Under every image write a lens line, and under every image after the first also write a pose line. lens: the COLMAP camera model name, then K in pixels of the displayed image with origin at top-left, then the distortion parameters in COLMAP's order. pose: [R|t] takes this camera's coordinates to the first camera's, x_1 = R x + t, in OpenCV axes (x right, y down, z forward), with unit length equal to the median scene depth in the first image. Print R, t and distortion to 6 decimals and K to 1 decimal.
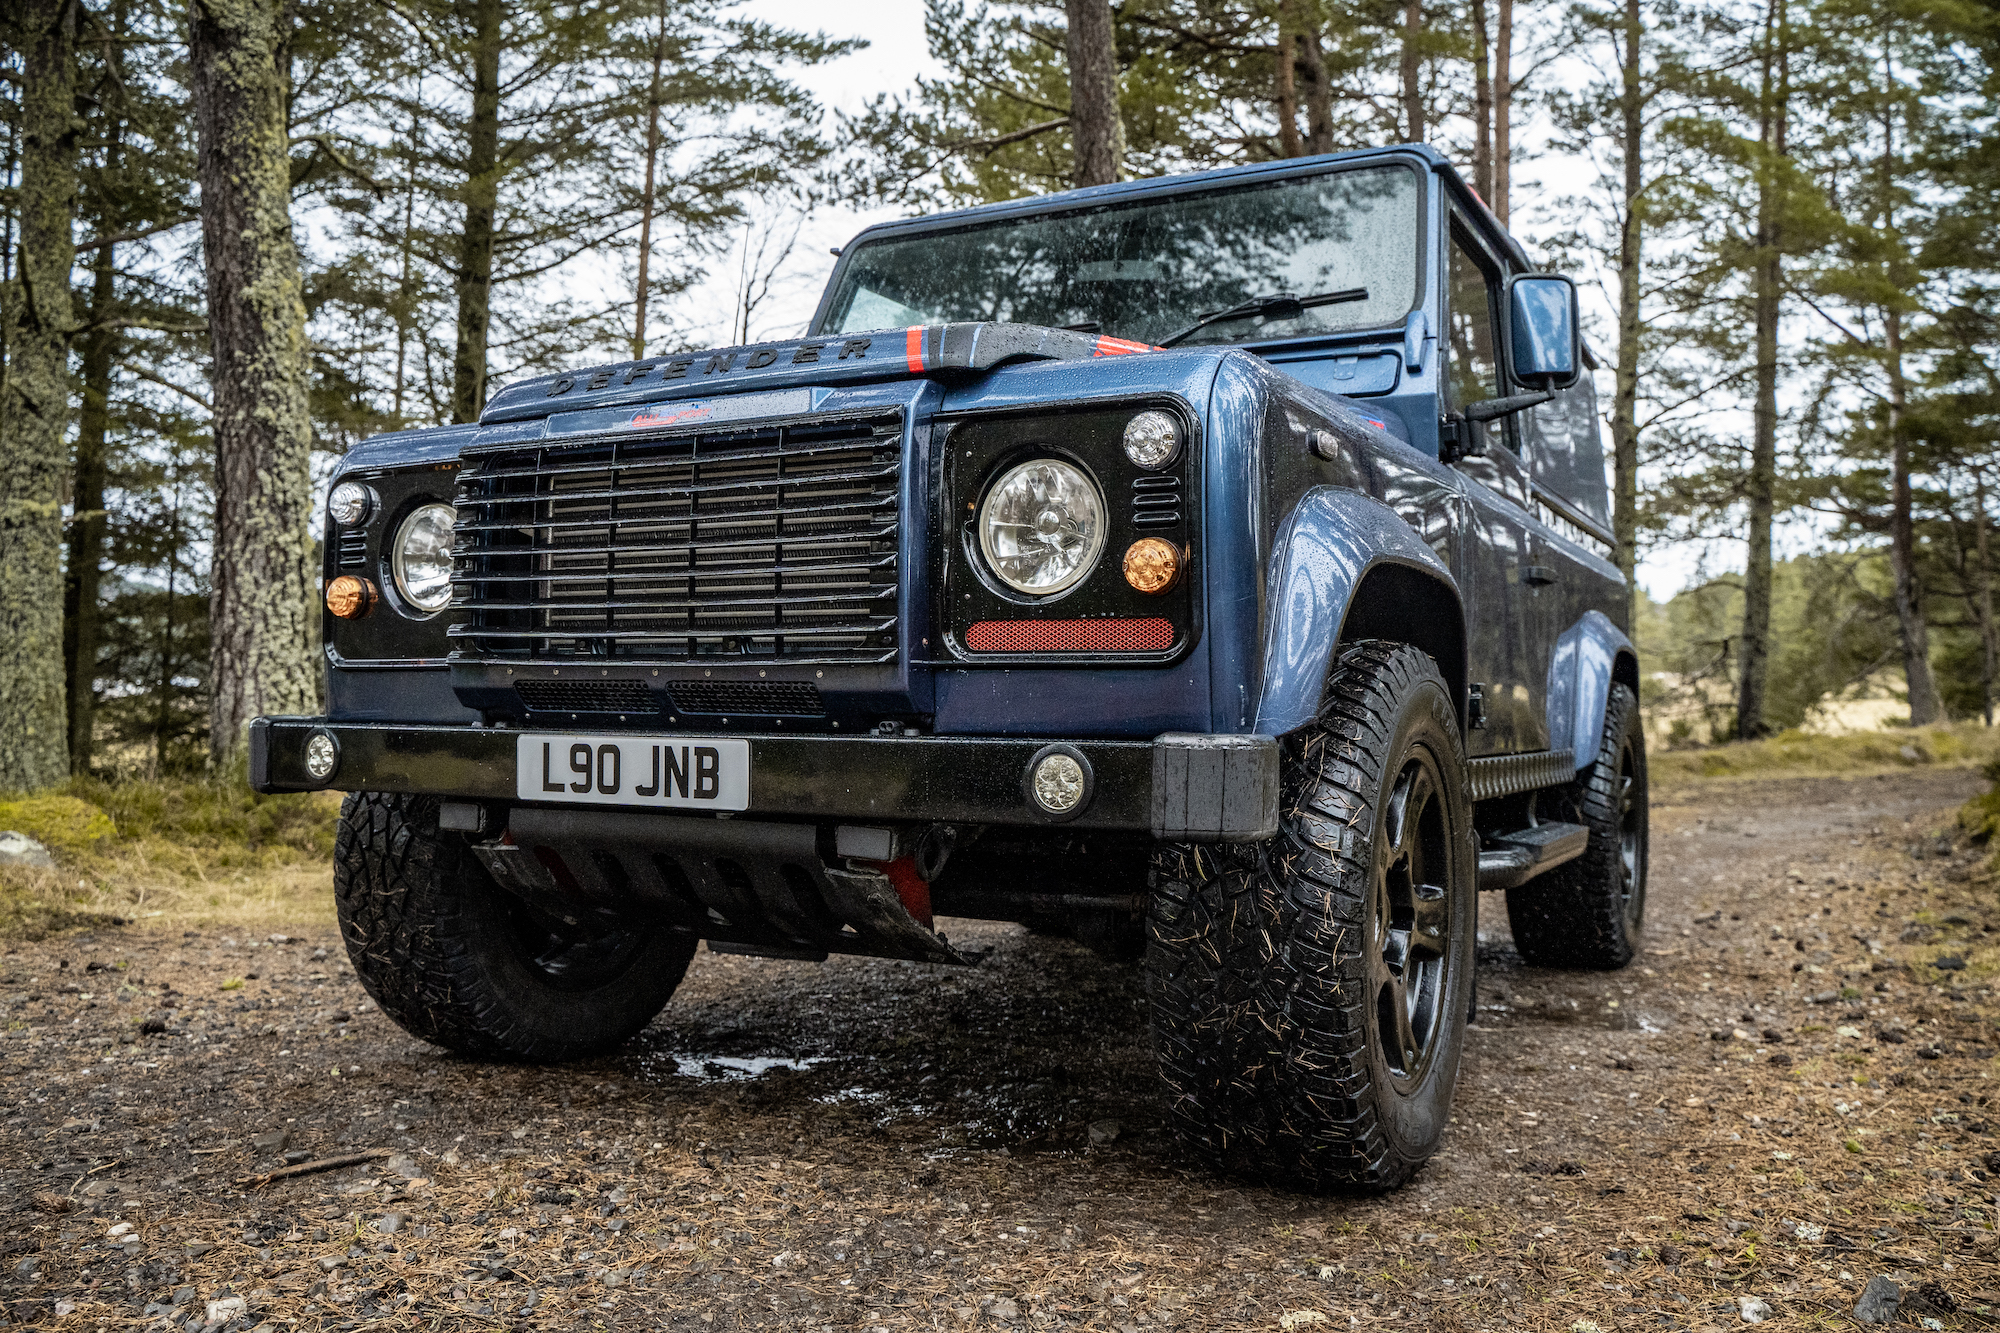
lens RADIAL K [[1633.5, 0, 1000.0], [0, 1633.5, 666.5], [0, 0, 1]] dist [-0.058207, 0.007594]
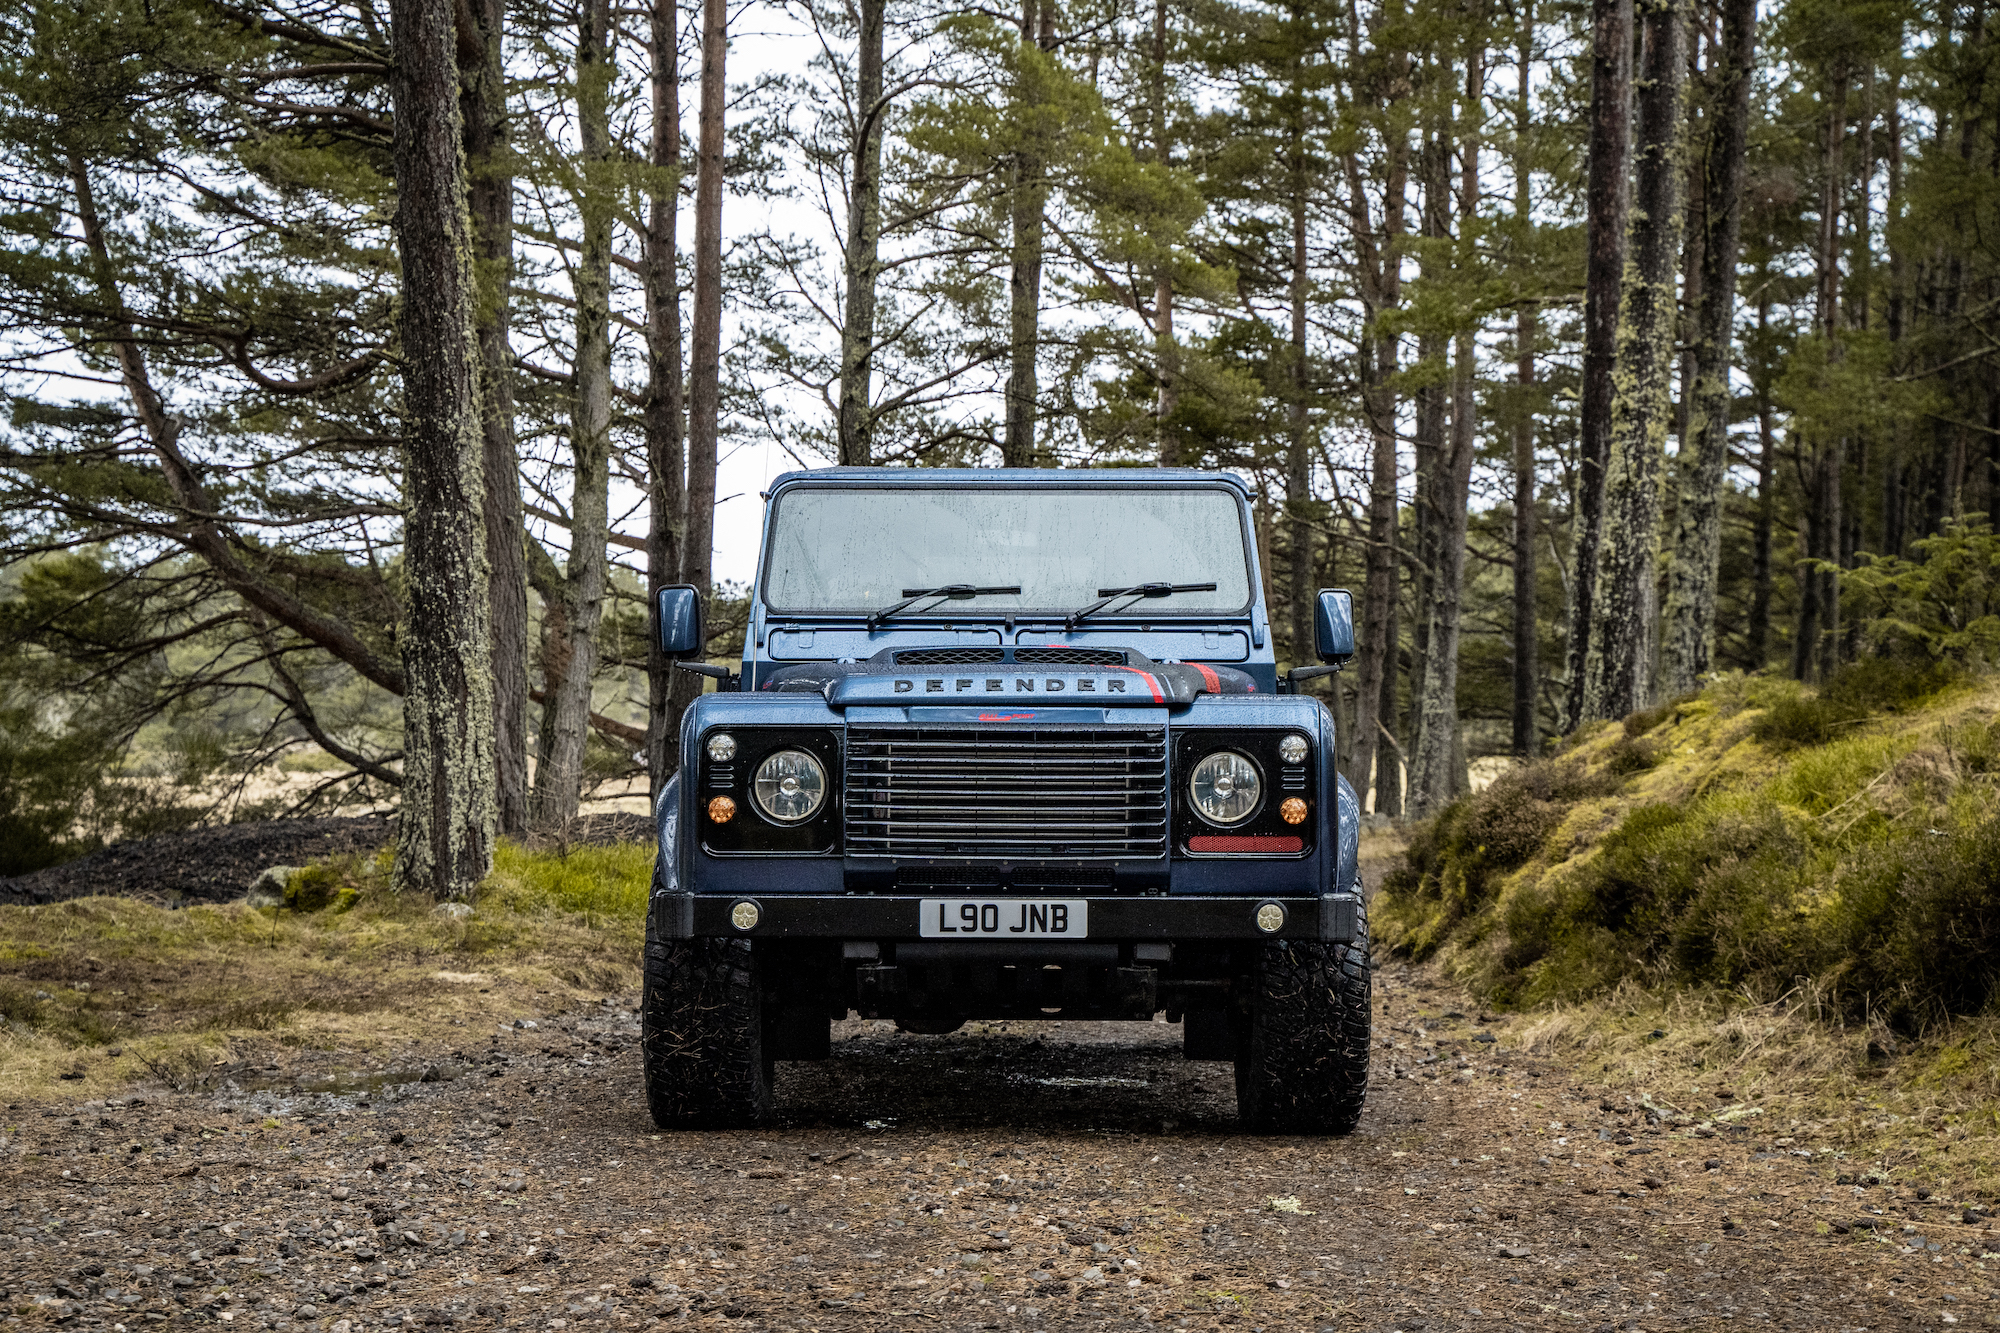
lens RADIAL K [[2939.2, 0, 1000.0], [0, 2939.2, 666.5], [0, 0, 1]] dist [0.163101, 0.006850]
pose [[0.879291, 0.010467, 0.476170, -1.775523], [-0.005981, 0.999922, -0.010934, -0.178072], [-0.476247, 0.006766, 0.879285, -1.851246]]
